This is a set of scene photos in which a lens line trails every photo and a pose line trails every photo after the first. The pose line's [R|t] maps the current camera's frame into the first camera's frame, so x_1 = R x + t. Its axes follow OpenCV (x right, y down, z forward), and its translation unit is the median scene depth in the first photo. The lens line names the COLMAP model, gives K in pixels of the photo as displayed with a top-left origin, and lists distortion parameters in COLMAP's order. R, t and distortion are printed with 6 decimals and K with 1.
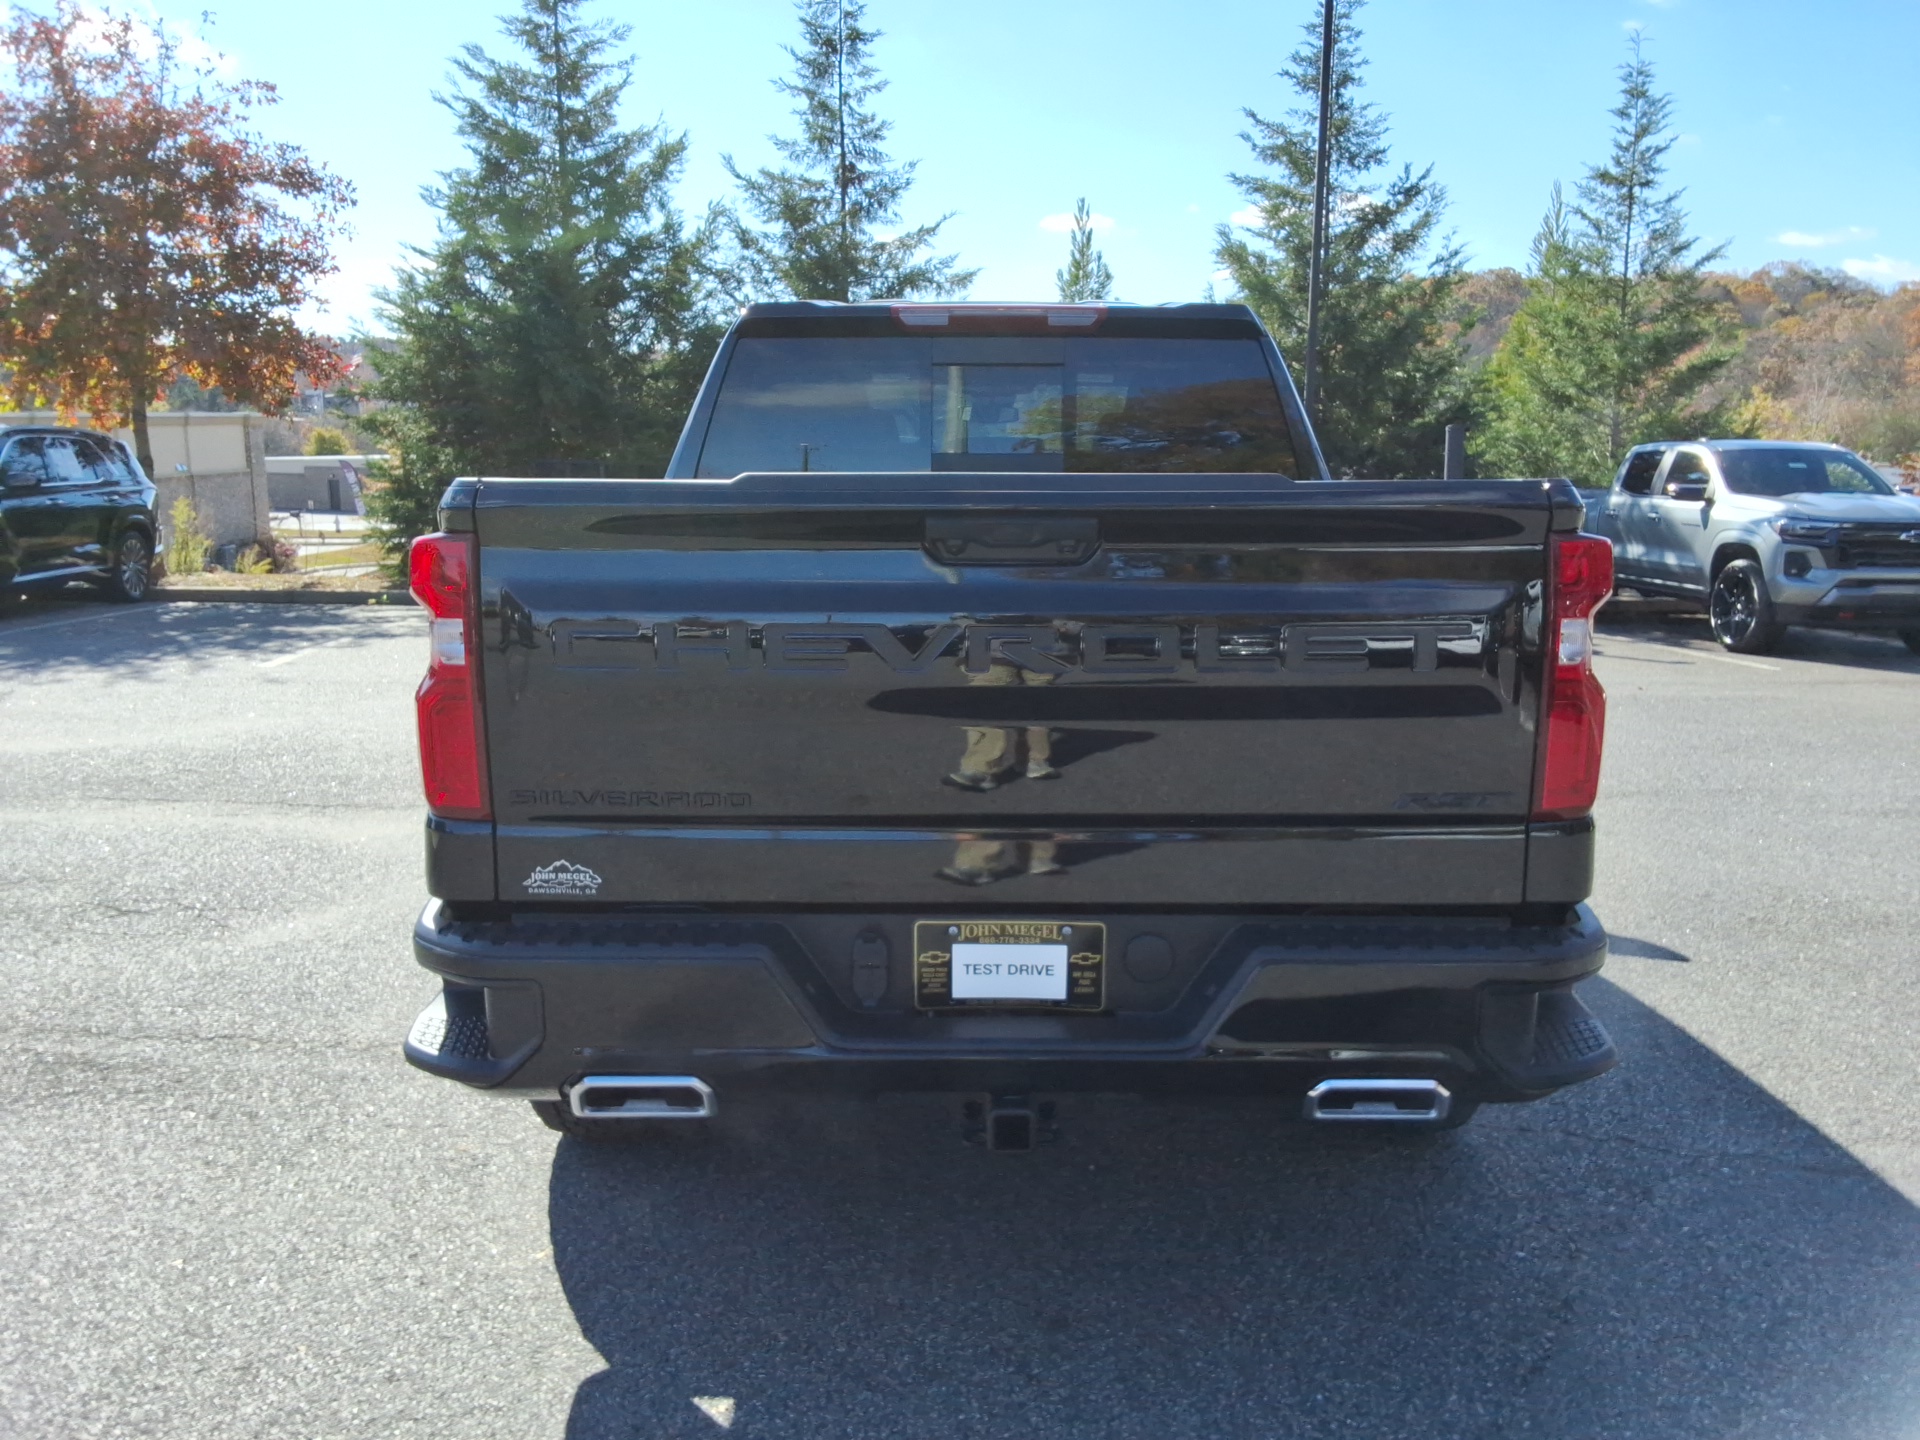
lens RADIAL K [[1546.7, 0, 978.5], [0, 1546.7, 708.1], [0, 0, 1]] dist [0.102776, -0.167171]
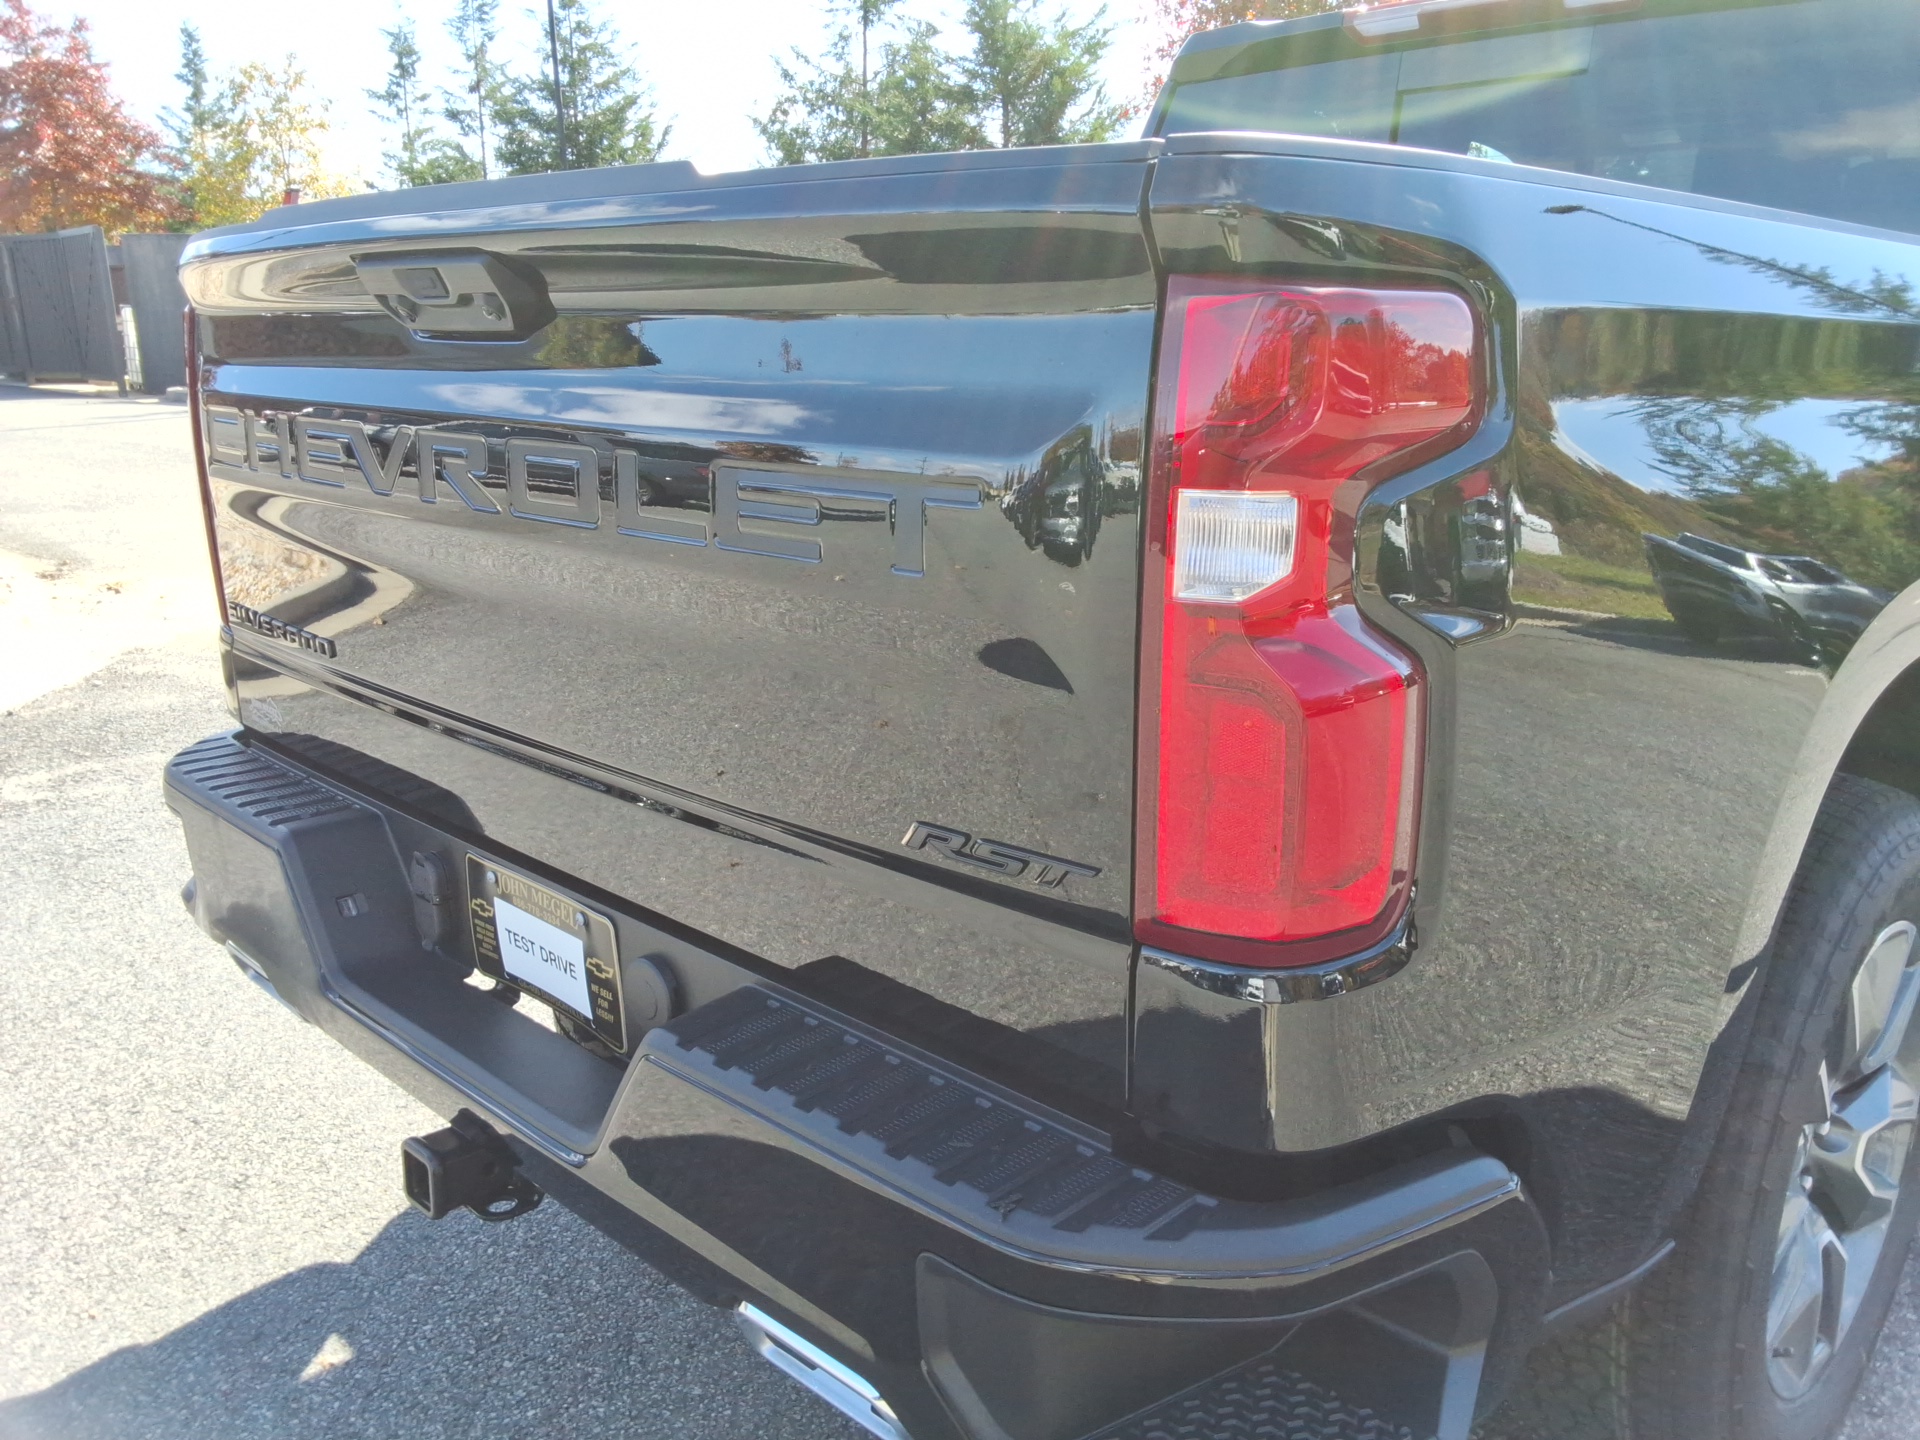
lens RADIAL K [[1546.7, 0, 978.5], [0, 1546.7, 708.1], [0, 0, 1]] dist [0.102776, -0.167171]
pose [[0.708600, 0.160738, -0.687059, 0.085124], [-0.100901, 0.986784, 0.126795, -0.006179], [0.698359, -0.020522, 0.715453, 0.090152]]
